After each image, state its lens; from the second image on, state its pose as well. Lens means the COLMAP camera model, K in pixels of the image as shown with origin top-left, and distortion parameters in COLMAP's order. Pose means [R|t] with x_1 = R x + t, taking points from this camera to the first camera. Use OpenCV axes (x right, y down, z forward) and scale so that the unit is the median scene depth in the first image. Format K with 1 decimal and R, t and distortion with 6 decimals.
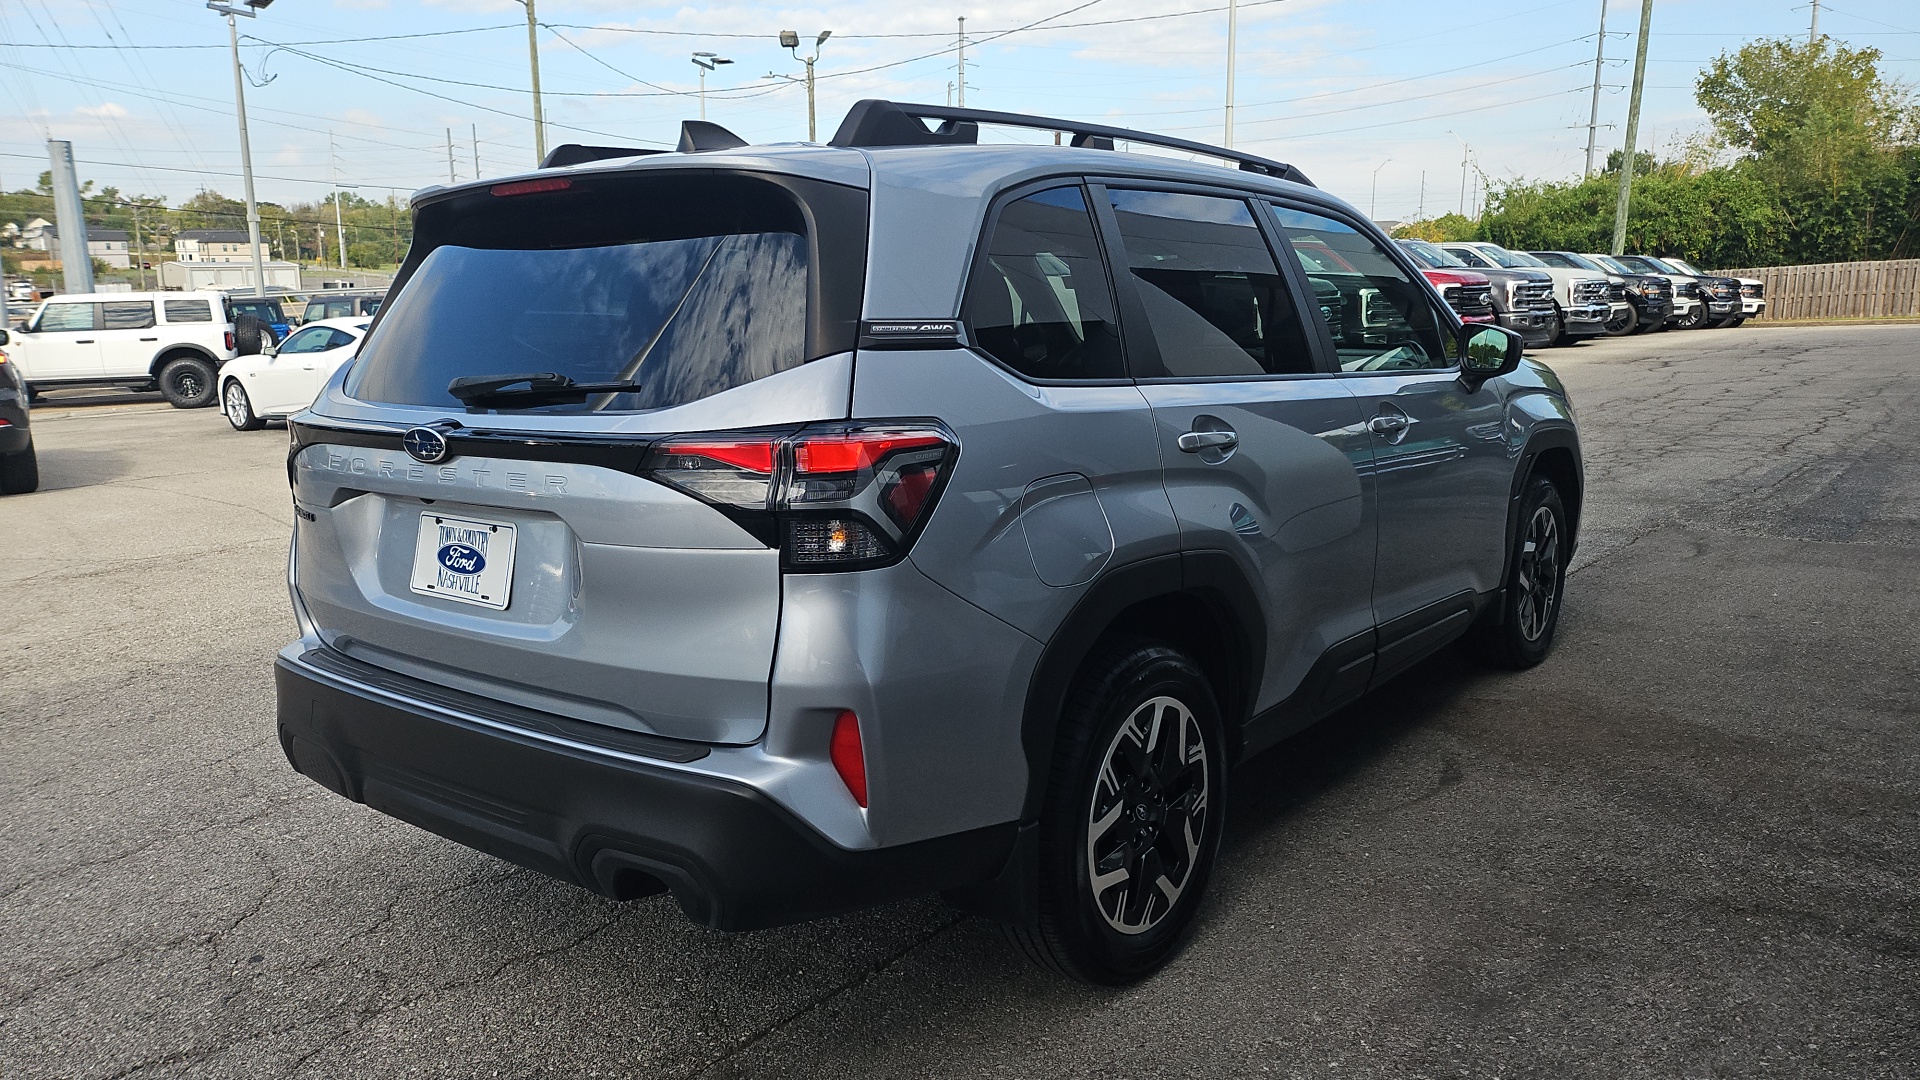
lens RADIAL K [[1374.2, 0, 940.9], [0, 1374.2, 547.4], [0, 0, 1]] dist [0.038950, -0.063050]
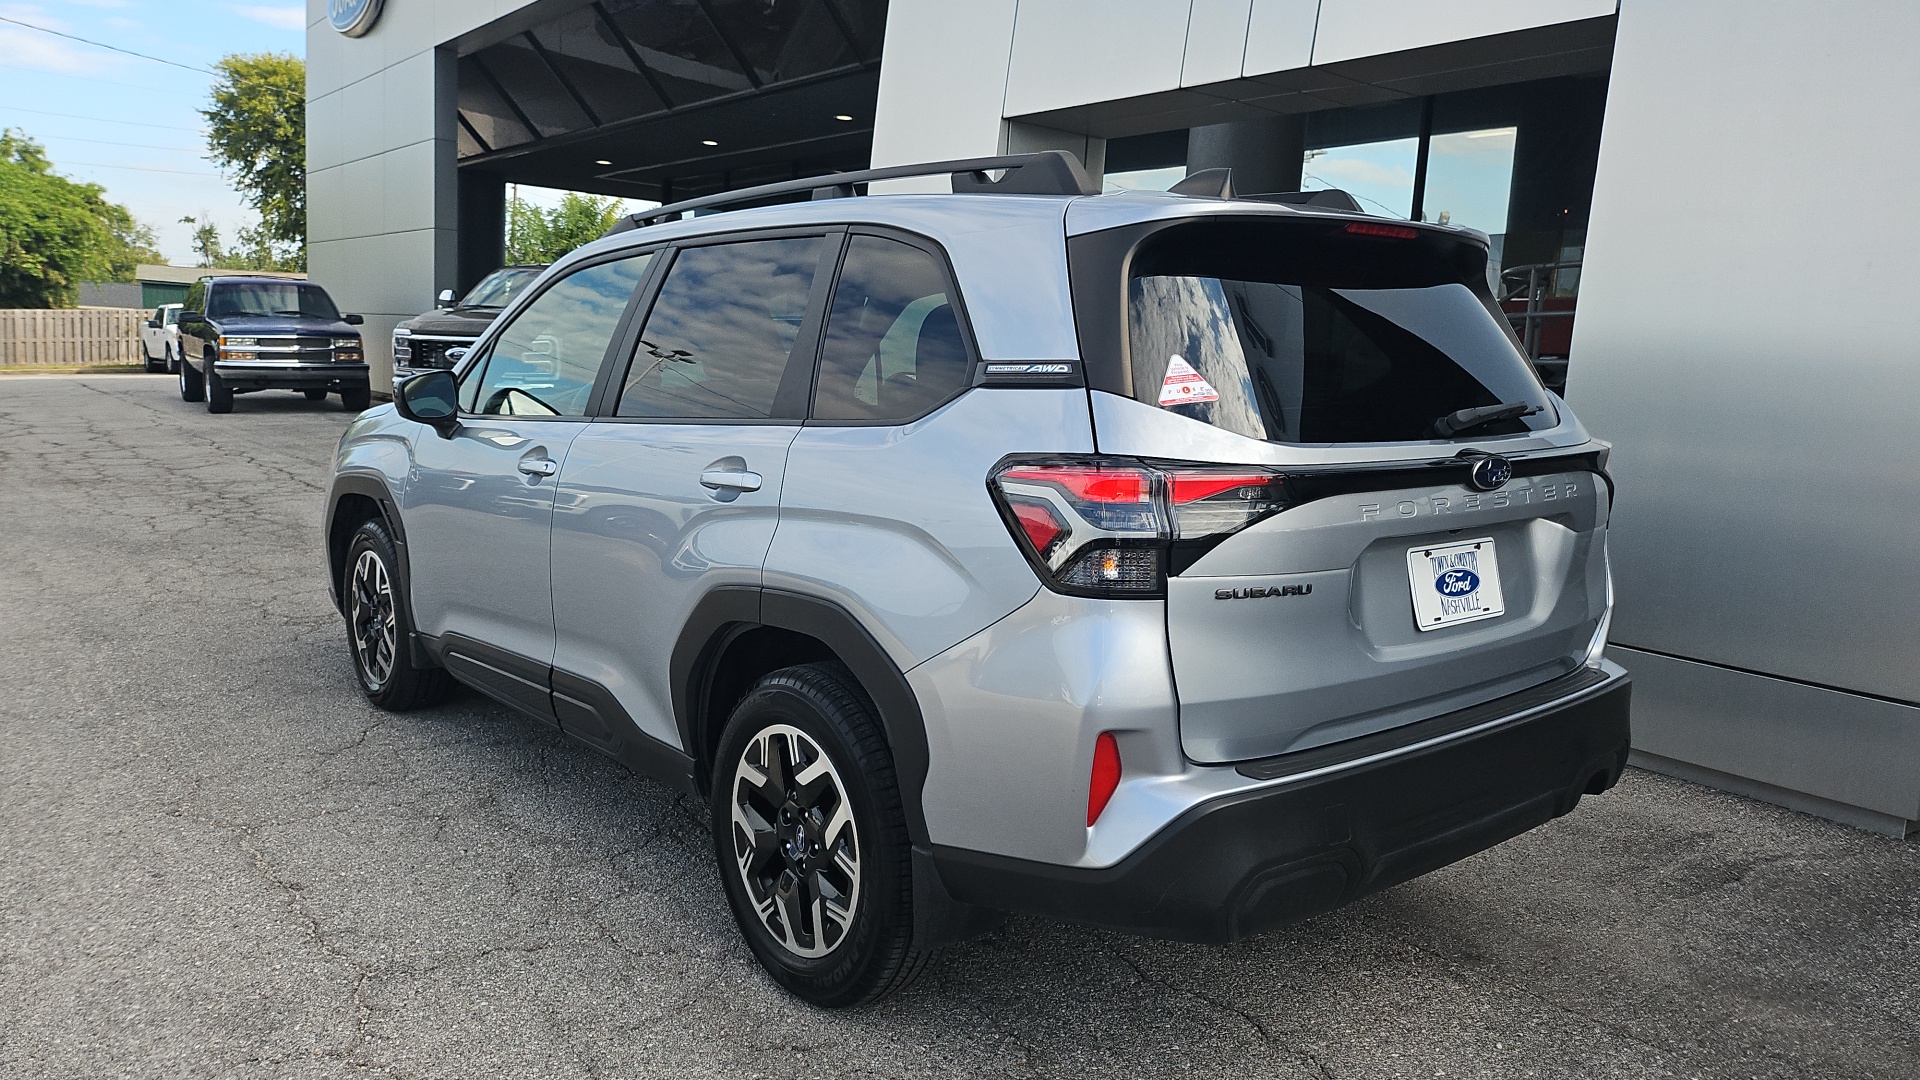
lens RADIAL K [[1374.2, 0, 956.7], [0, 1374.2, 532.3], [0, 0, 1]] dist [0.038950, -0.063050]
pose [[0.178467, -0.097571, 0.979096, -1.420312], [0.146278, 0.986645, 0.071660, -0.158193], [-0.973012, 0.130432, 0.190356, 1.151326]]
